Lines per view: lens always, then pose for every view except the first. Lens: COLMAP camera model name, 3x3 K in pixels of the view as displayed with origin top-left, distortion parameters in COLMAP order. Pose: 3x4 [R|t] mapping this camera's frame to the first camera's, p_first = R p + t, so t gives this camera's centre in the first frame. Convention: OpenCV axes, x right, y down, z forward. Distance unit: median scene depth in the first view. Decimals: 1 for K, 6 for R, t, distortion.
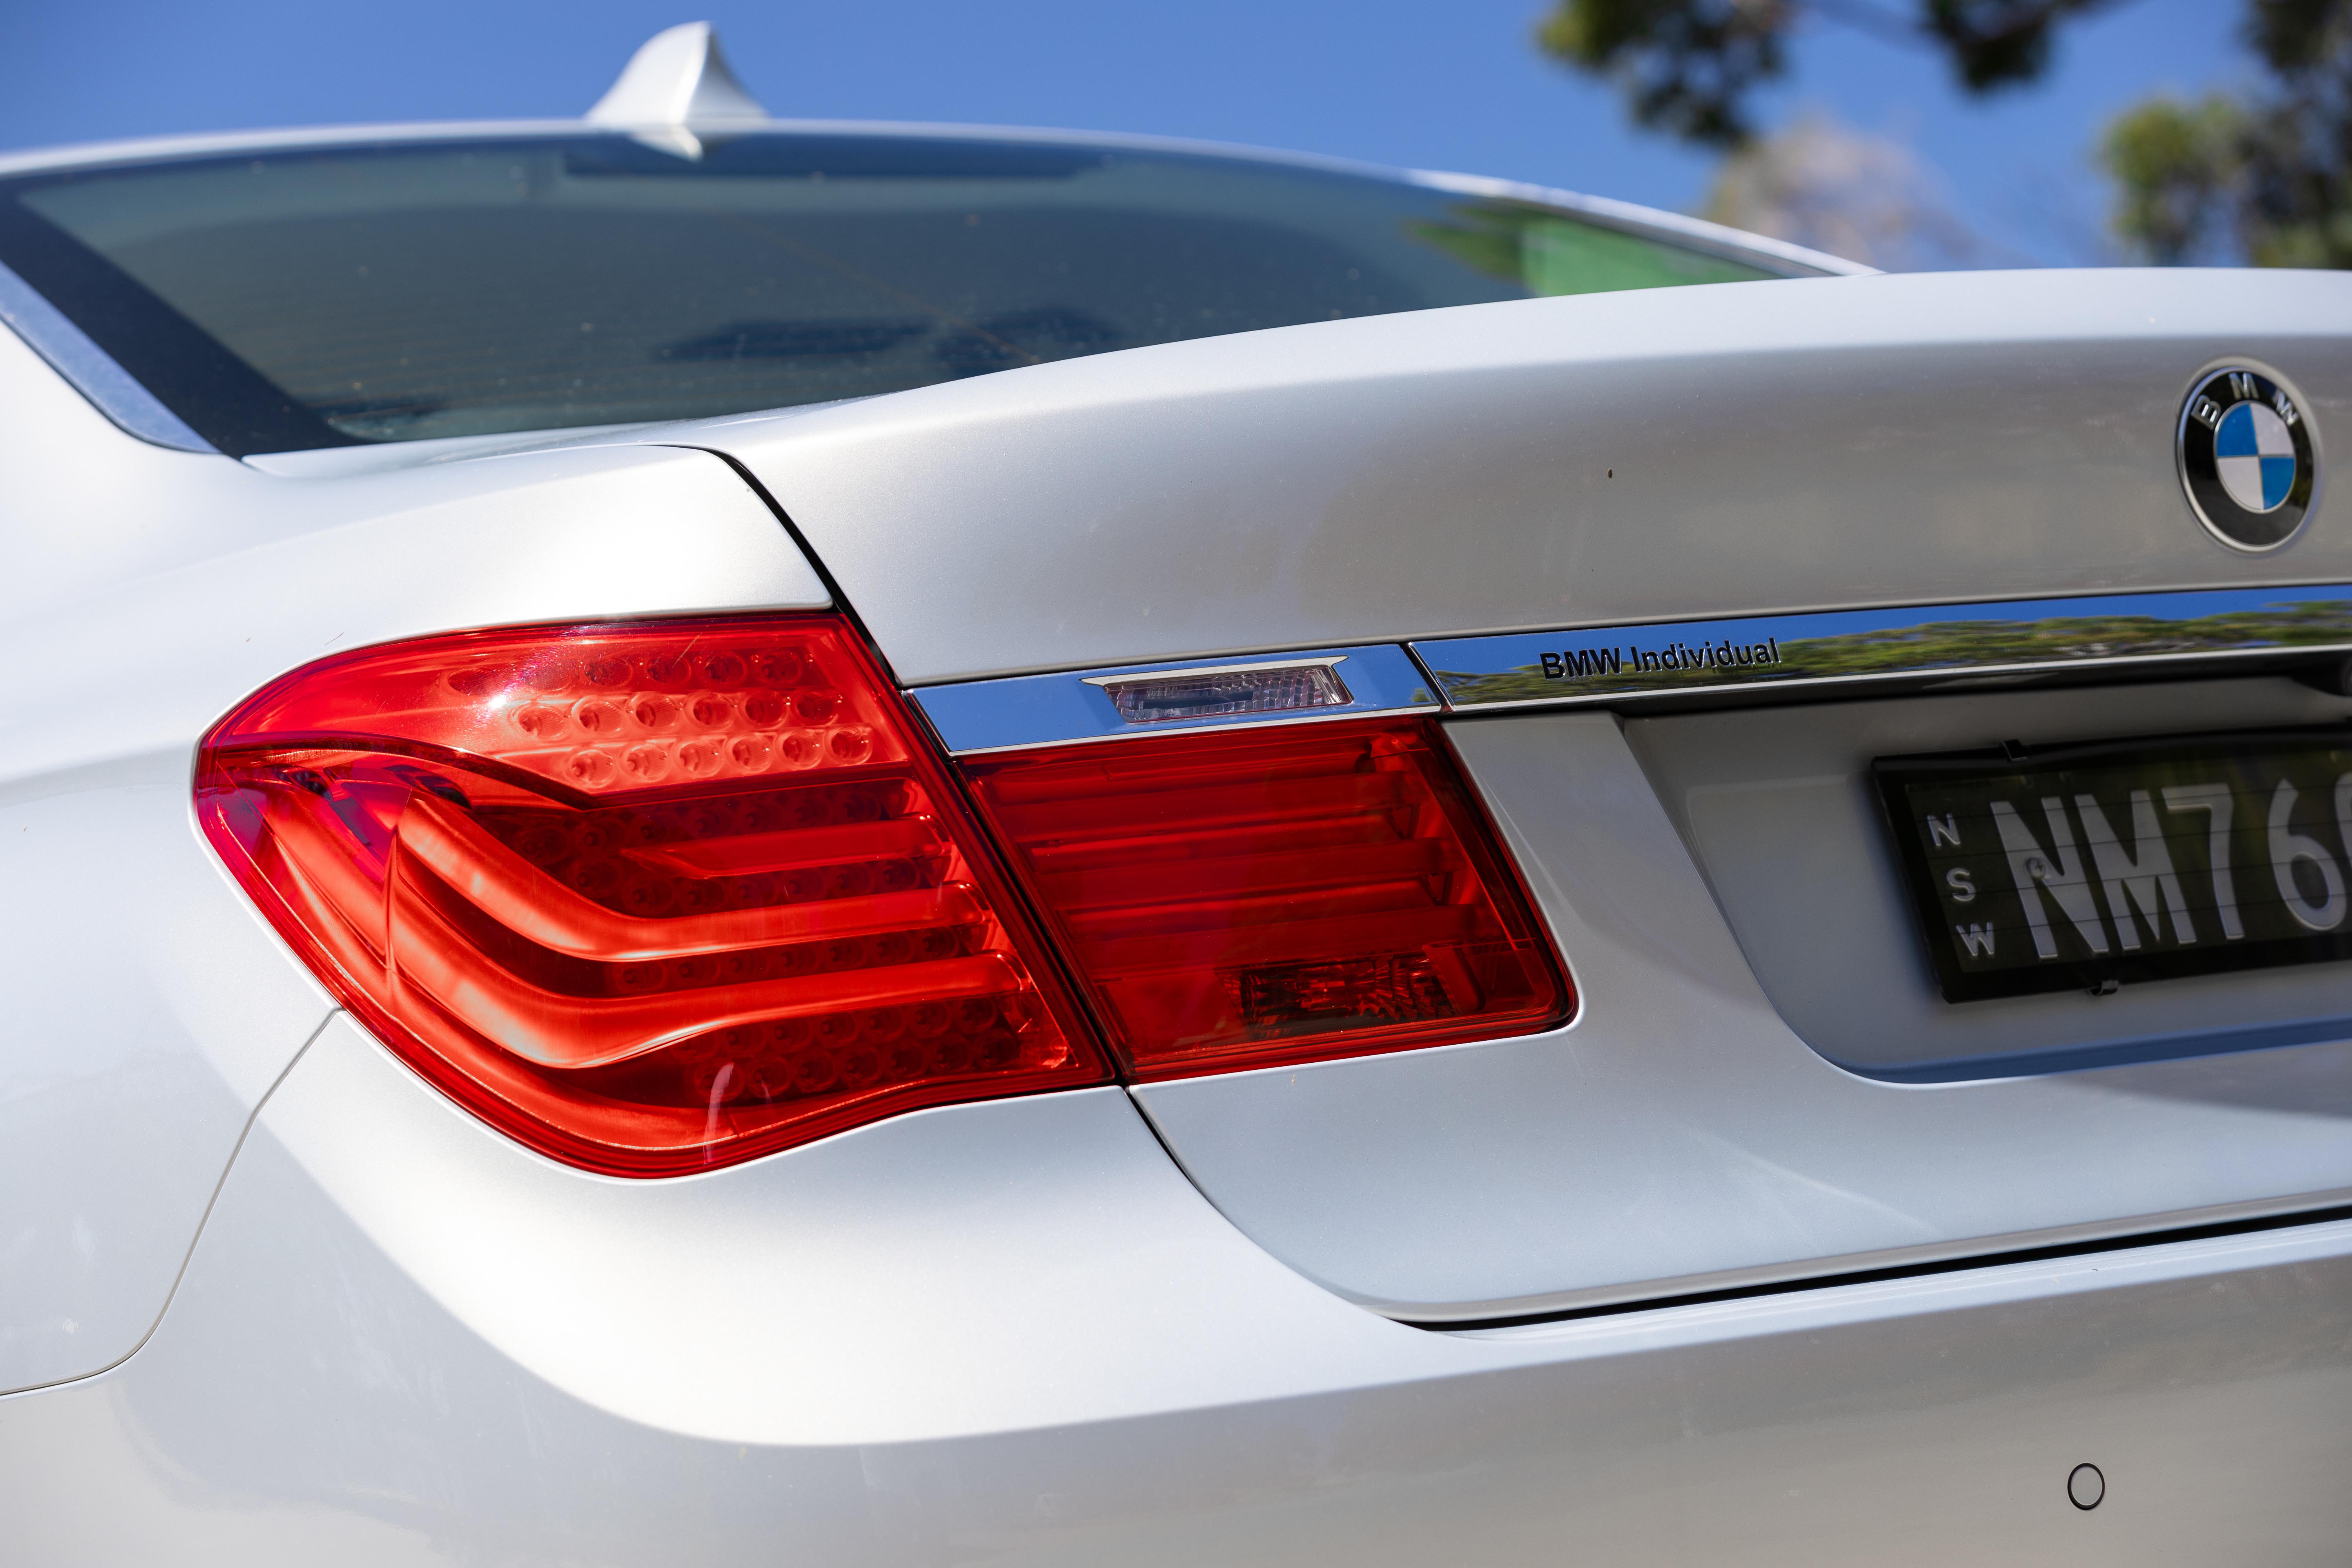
lens RADIAL K [[5349.2, 0, 1130.8], [0, 5349.2, 784.4], [0, 0, 1]] dist [-0.033719, -0.166204]
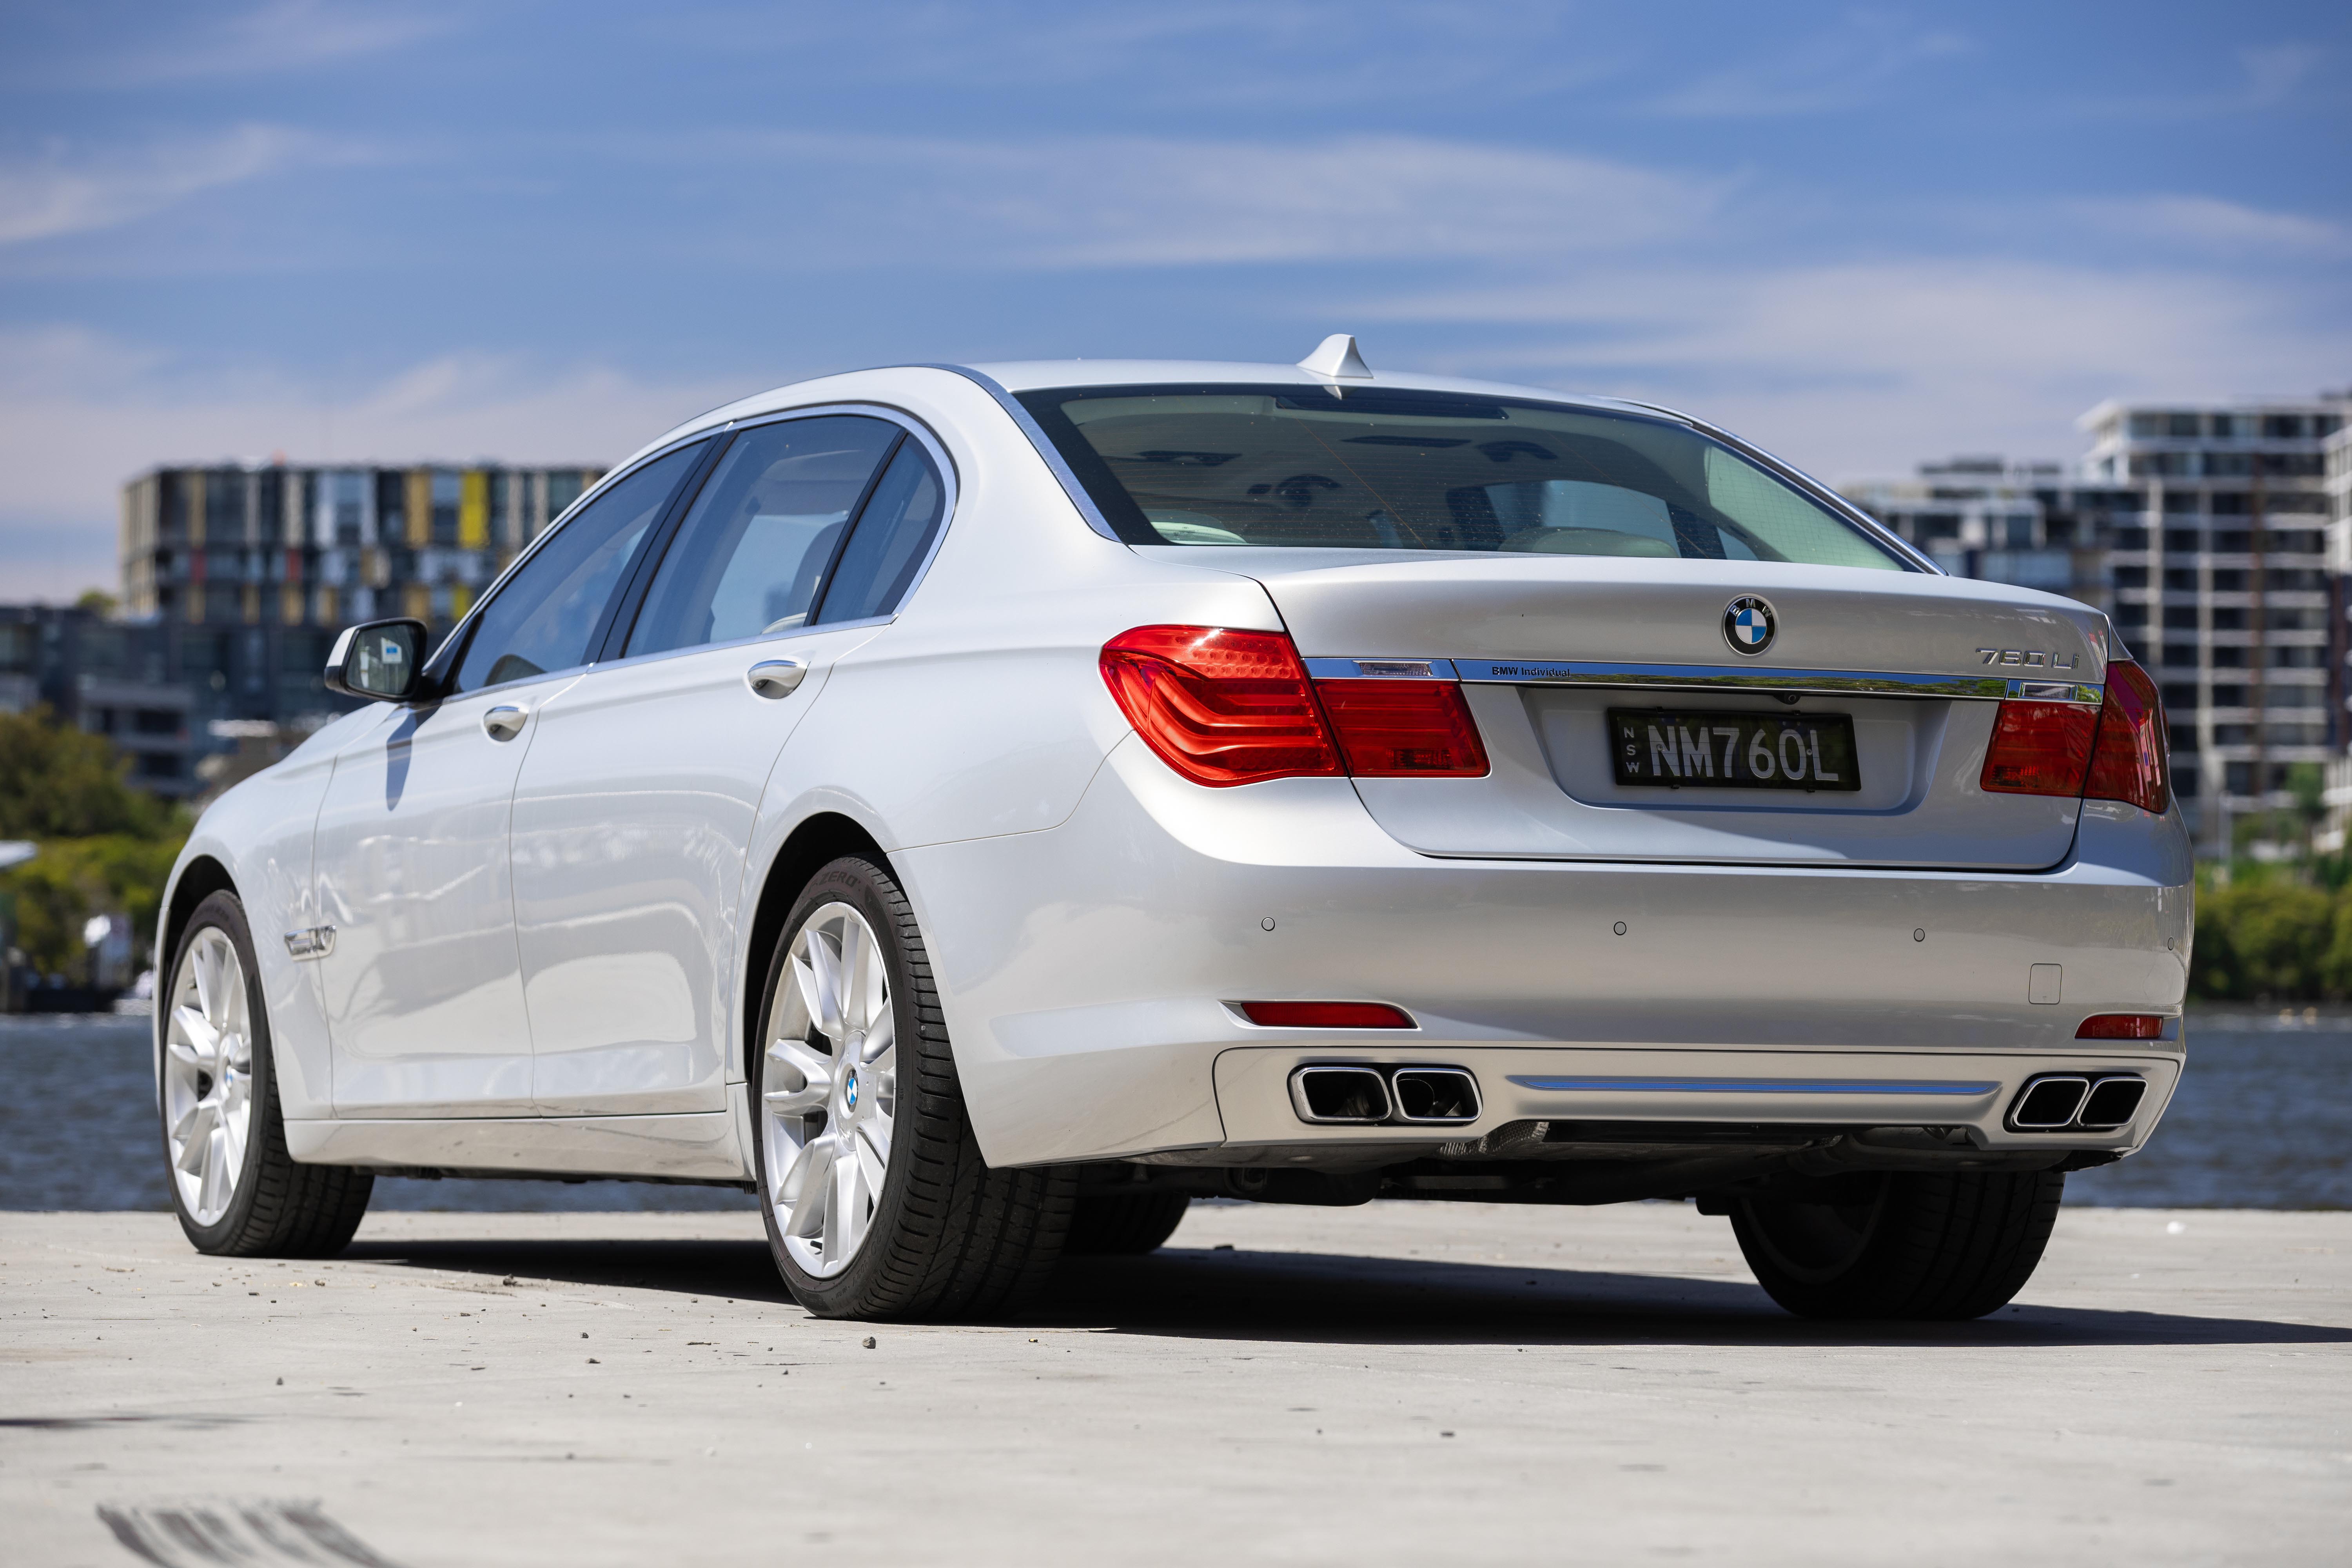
lens RADIAL K [[8060.4, 0, 1176.0], [0, 8060.4, 784.0], [0, 0, 1]] dist [0.567124, 0.242871]
pose [[0.980269, 0.115388, -0.160493, 0.709859], [-0.108973, 0.992873, 0.048245, -0.175676], [0.164916, -0.029803, 0.985857, -4.081001]]
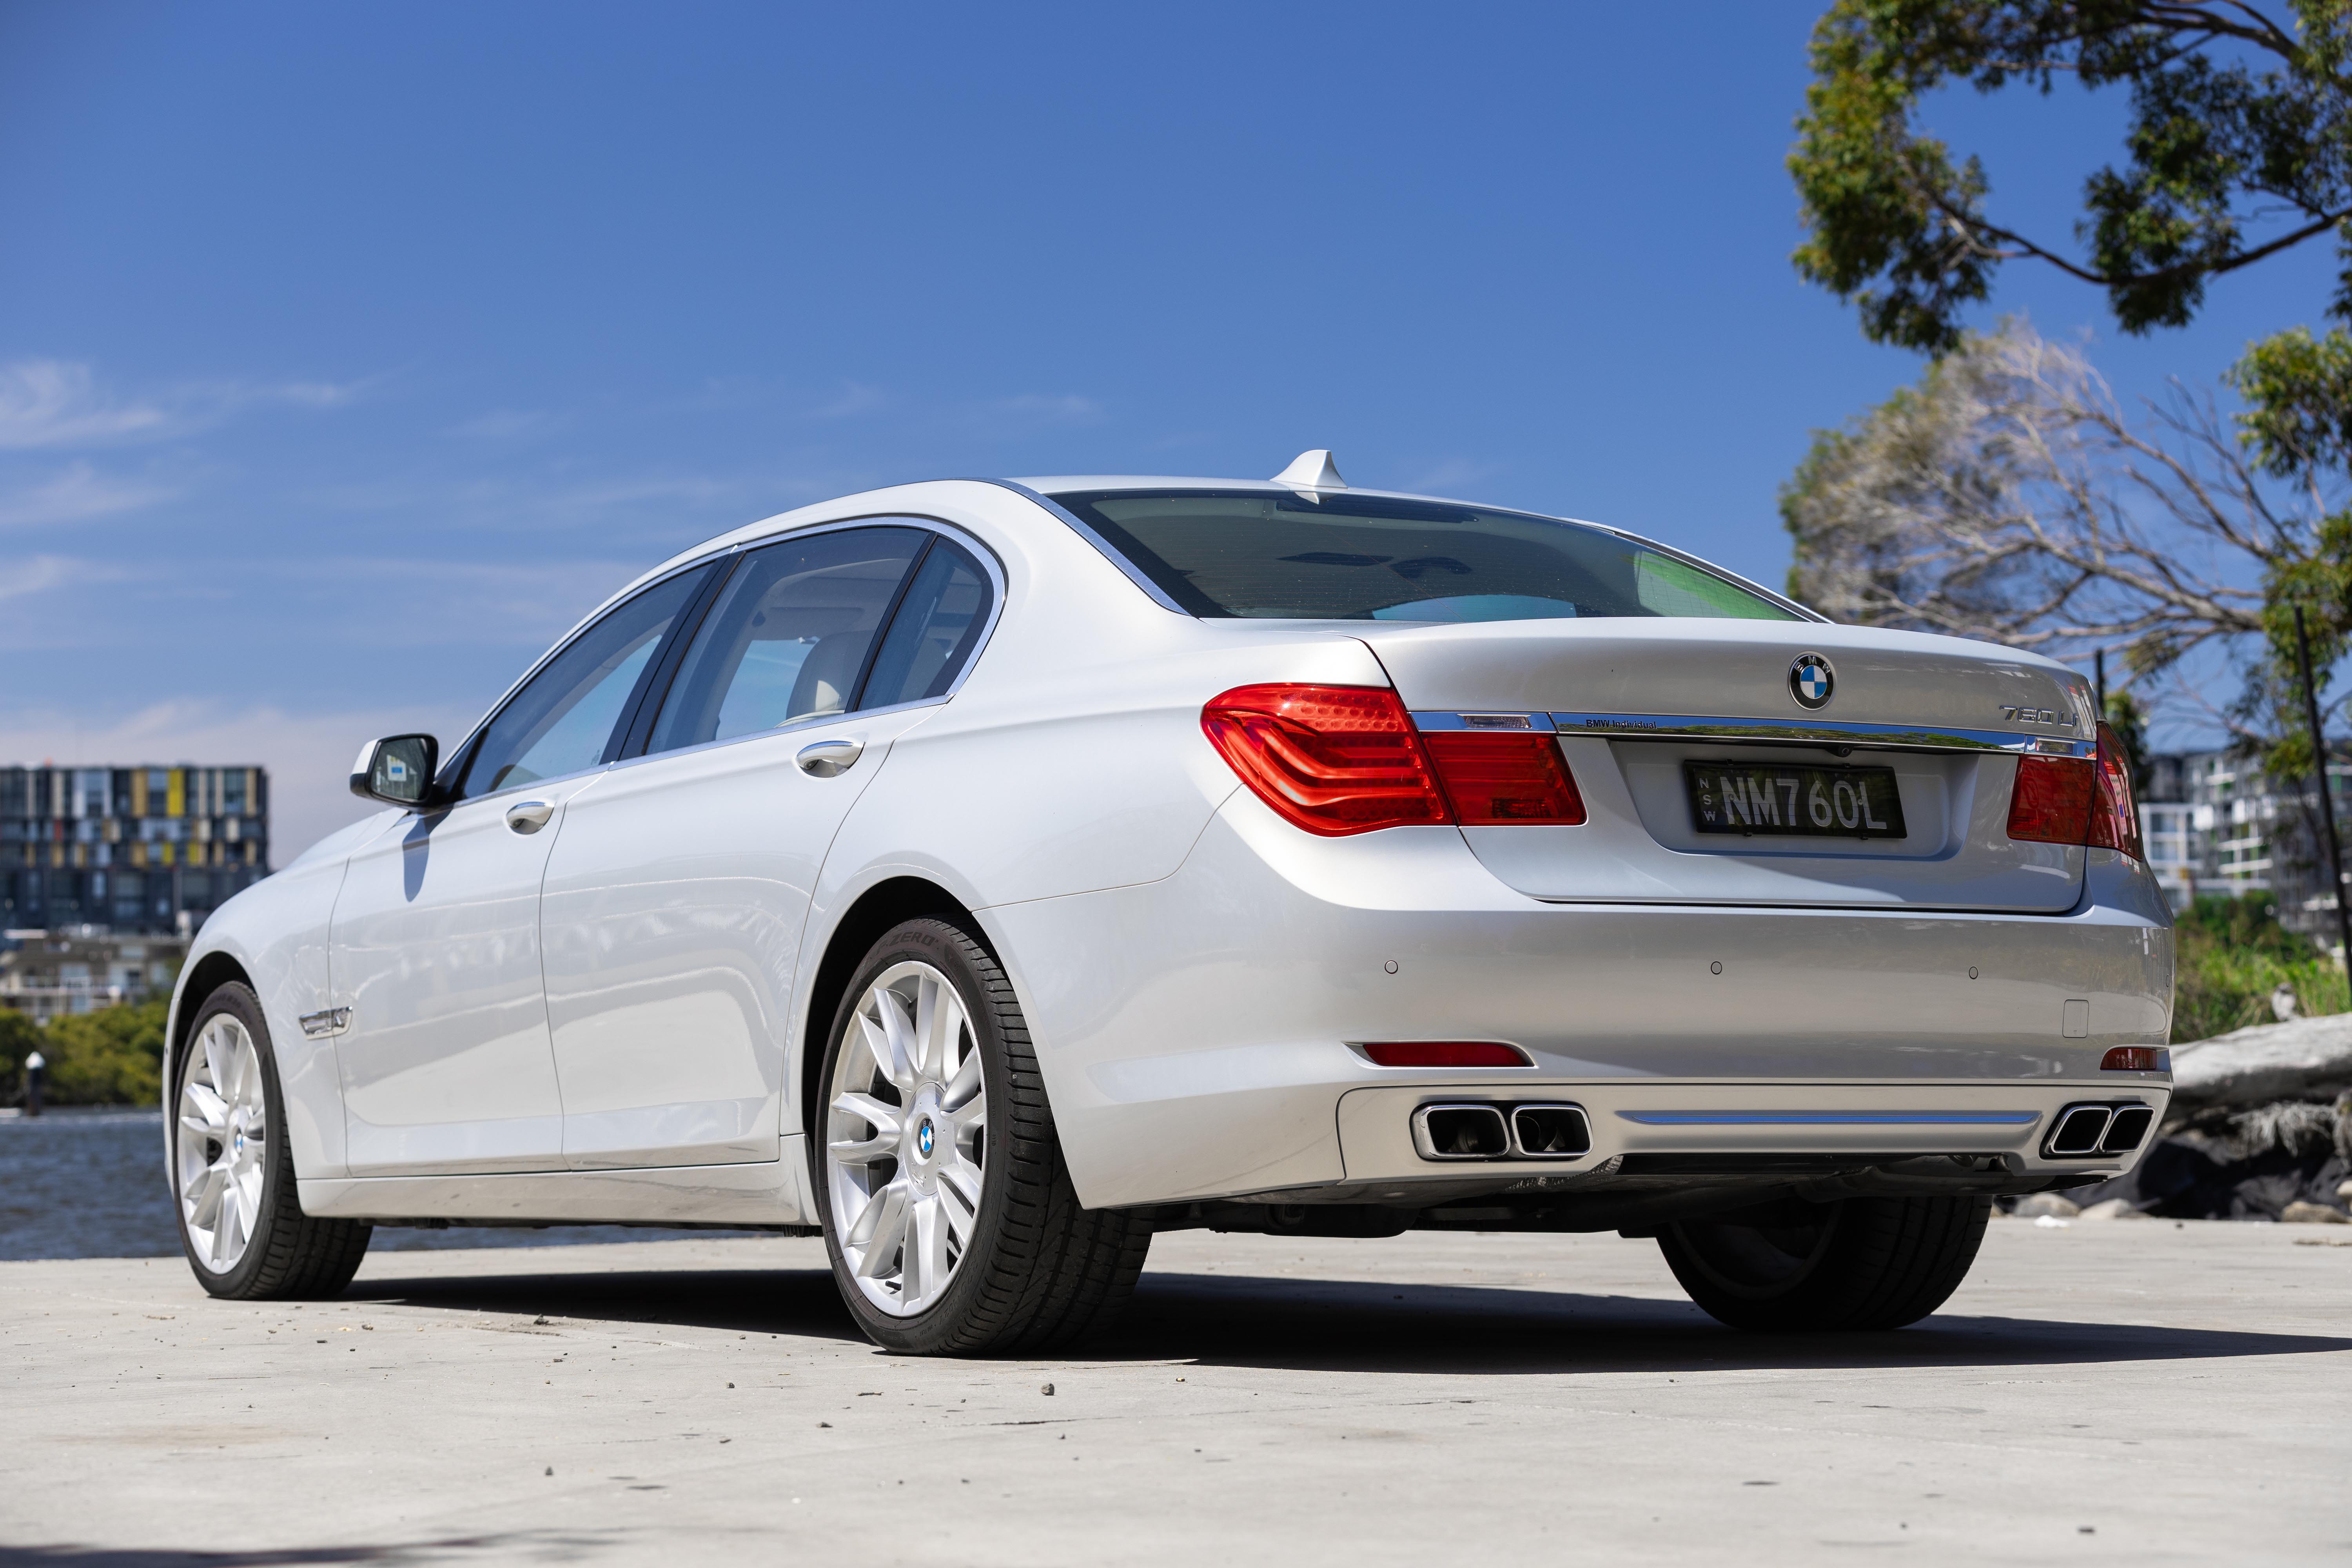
lens RADIAL K [[4888.9, 0, 1176.0], [0, 4888.9, 784.0], [0, 0, 1]] dist [0.331730, -0.125241]
pose [[0.993814, 0.100159, -0.047982, -0.033563], [-0.100279, 0.994959, -0.000081, 0.045698], [0.047732, 0.004892, 0.998848, -2.257656]]
